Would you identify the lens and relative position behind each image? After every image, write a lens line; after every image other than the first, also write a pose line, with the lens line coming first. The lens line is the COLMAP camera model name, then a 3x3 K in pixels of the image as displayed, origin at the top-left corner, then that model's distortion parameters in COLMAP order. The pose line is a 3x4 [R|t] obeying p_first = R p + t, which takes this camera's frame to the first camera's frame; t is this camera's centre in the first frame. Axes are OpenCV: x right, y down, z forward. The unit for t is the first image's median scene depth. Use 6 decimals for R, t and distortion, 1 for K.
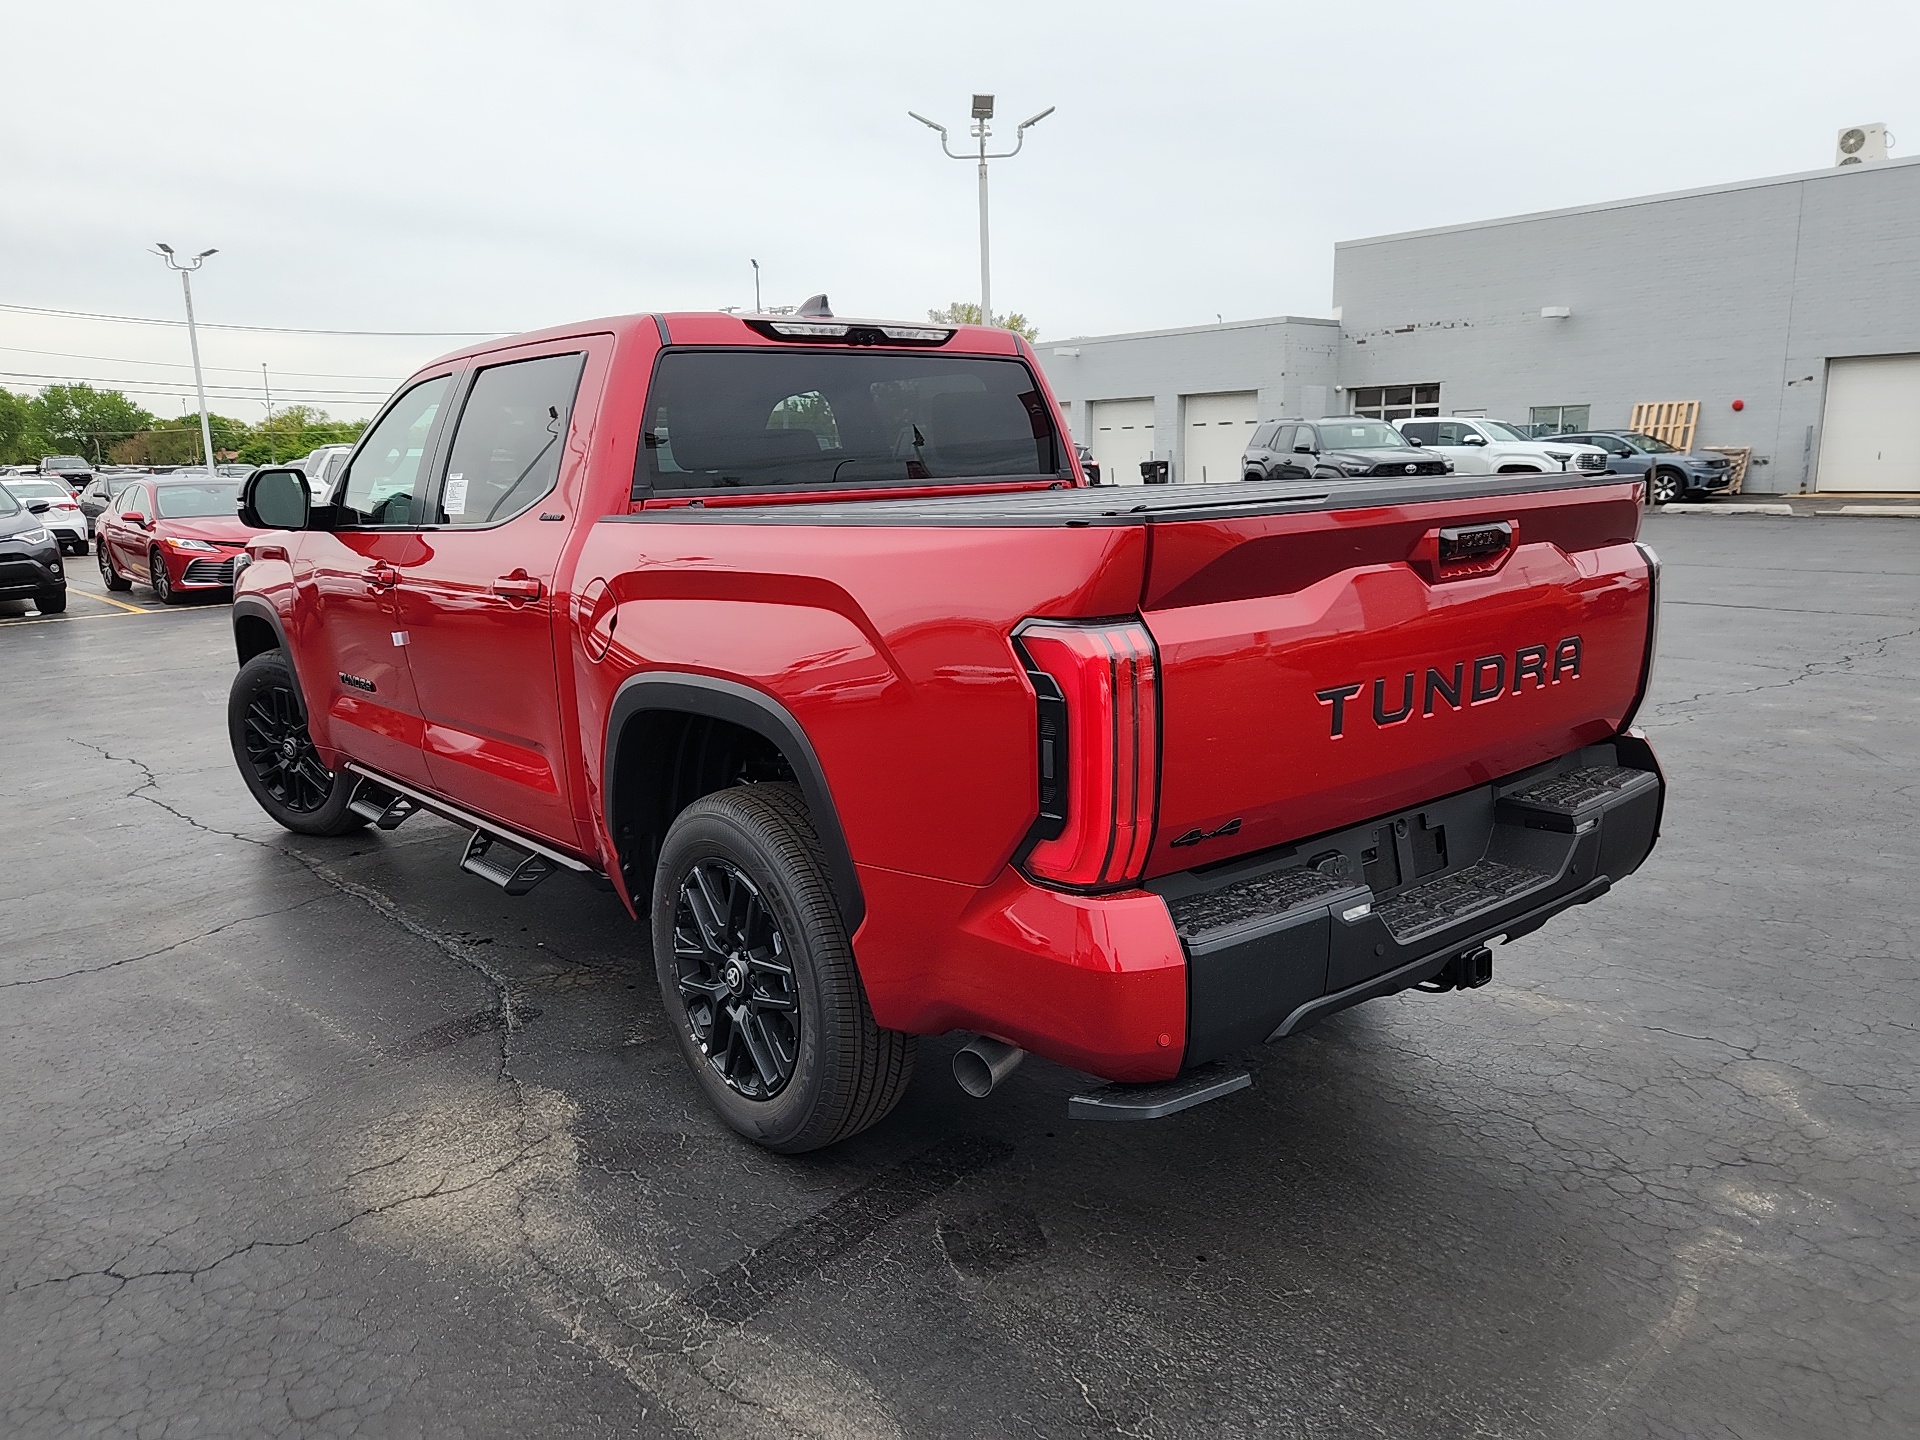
lens RADIAL K [[1411.3, 0, 998.1], [0, 1411.3, 753.2], [0, 0, 1]] dist [0.066466, -0.056235]
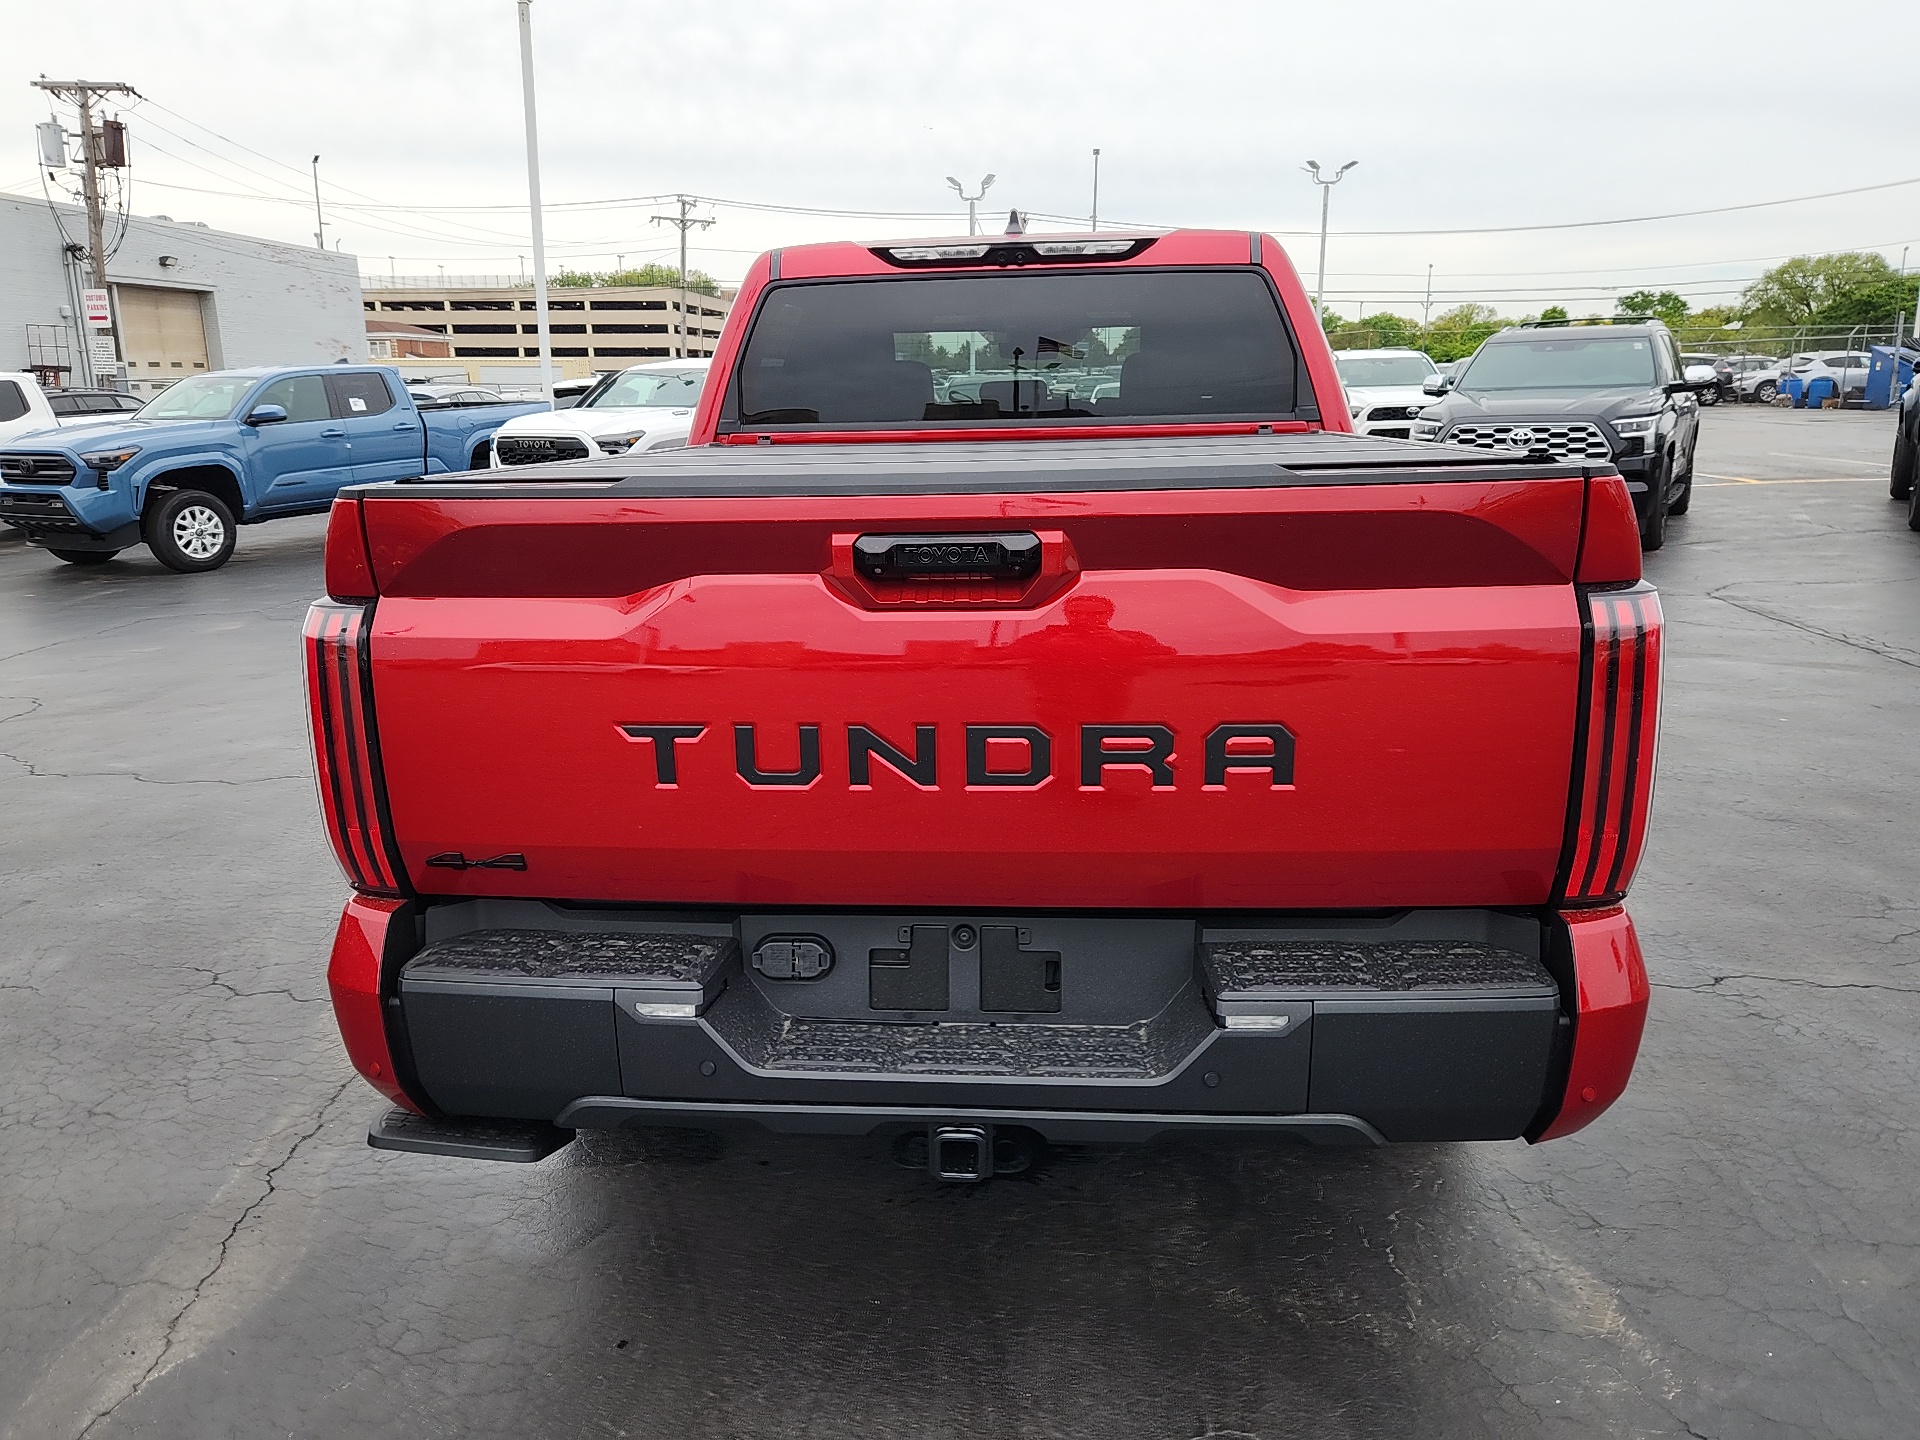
lens RADIAL K [[1411.3, 0, 957.4], [0, 1411.3, 730.9], [0, 0, 1]] dist [0.066466, -0.056235]
pose [[0.693411, 0.186835, -0.695898, 0.750129], [-0.148486, 0.982120, 0.115725, -0.131905], [0.705076, 0.023086, 0.708755, 0.467778]]
